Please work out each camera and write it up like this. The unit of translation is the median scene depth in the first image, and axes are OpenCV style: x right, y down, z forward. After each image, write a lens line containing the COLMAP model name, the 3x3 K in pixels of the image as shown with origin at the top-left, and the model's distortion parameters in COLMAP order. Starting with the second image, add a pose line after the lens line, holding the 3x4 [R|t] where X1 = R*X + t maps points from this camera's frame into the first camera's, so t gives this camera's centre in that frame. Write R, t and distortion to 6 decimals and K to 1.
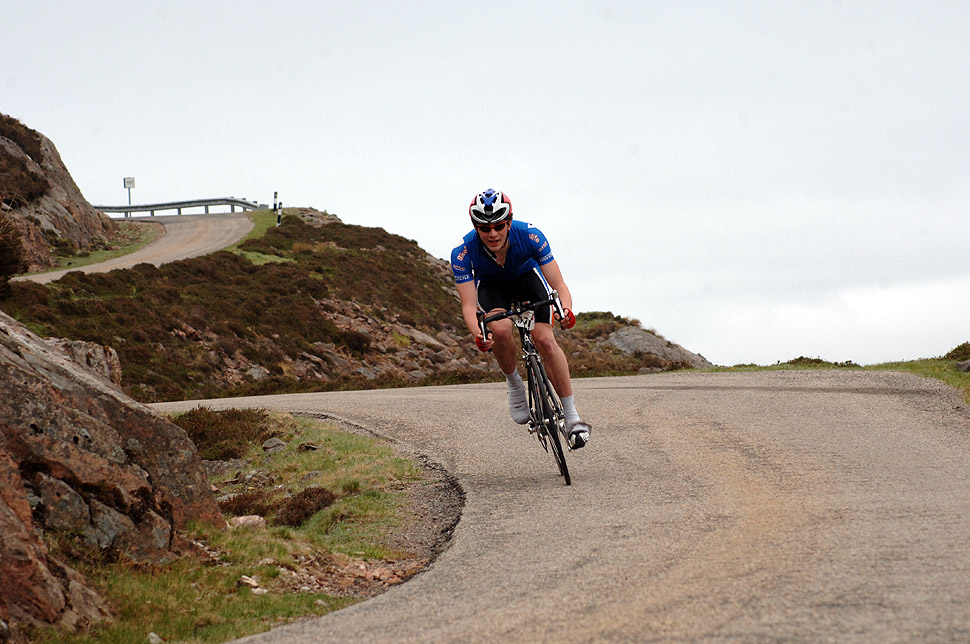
lens RADIAL K [[4684.1, 0, 485.2], [0, 4684.1, 321.4], [0, 0, 1]] dist [0.660345, 0.000000]
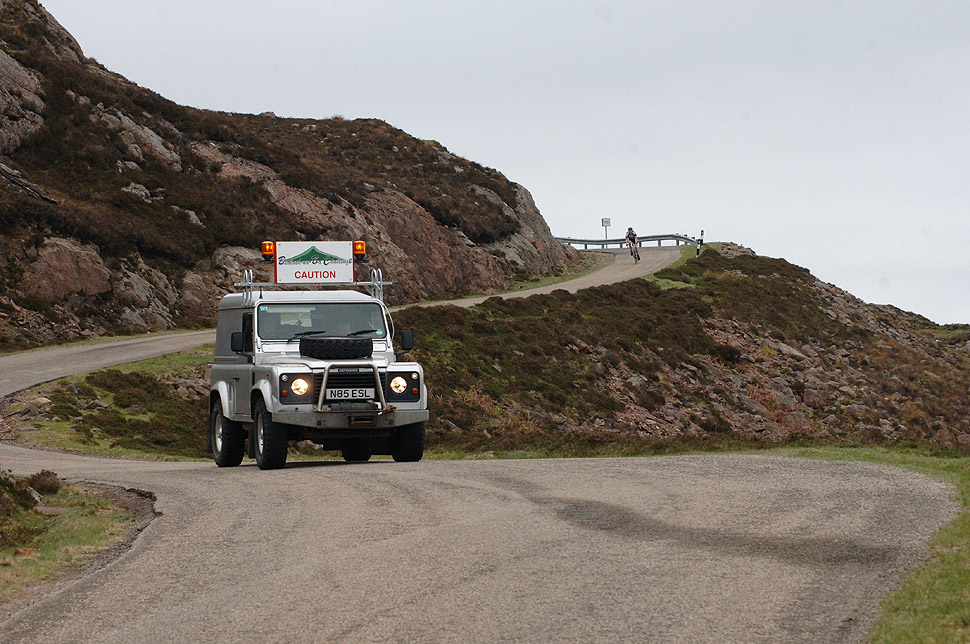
lens RADIAL K [[3338.1, 0, 484.8], [0, 3338.1, 321.8], [0, 0, 1]] dist [-0.059936, 0.000000]
pose [[0.991200, 0.008950, -0.132070, 0.023829], [-0.008754, 0.999960, 0.002067, -0.005104], [0.132083, -0.000892, 0.991238, 0.107390]]
